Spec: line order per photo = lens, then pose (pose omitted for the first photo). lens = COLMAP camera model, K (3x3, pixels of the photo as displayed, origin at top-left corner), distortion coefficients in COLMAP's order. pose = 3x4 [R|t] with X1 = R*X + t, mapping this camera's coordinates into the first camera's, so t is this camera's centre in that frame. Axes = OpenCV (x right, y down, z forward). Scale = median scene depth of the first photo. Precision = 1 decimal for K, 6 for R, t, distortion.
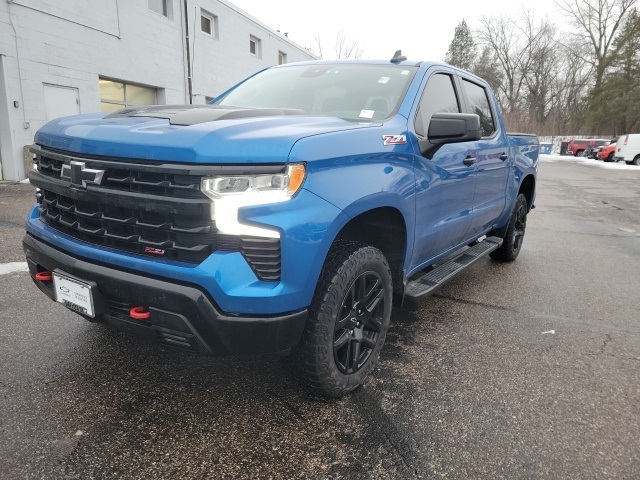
lens RADIAL K [[491.7, 0, 317.3], [0, 491.7, 235.6], [0, 0, 1]] dist [0.054521, -0.039855]
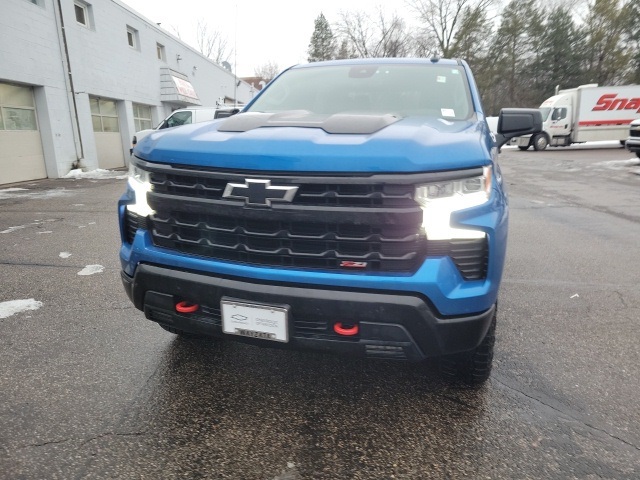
lens RADIAL K [[491.7, 0, 332.7], [0, 491.7, 234.3], [0, 0, 1]] dist [0.054521, -0.039855]
pose [[0.958528, -0.102941, 0.265757, -0.455459], [0.099539, 0.994687, 0.026278, -0.042415], [-0.267050, 0.001265, 0.963682, 0.052118]]
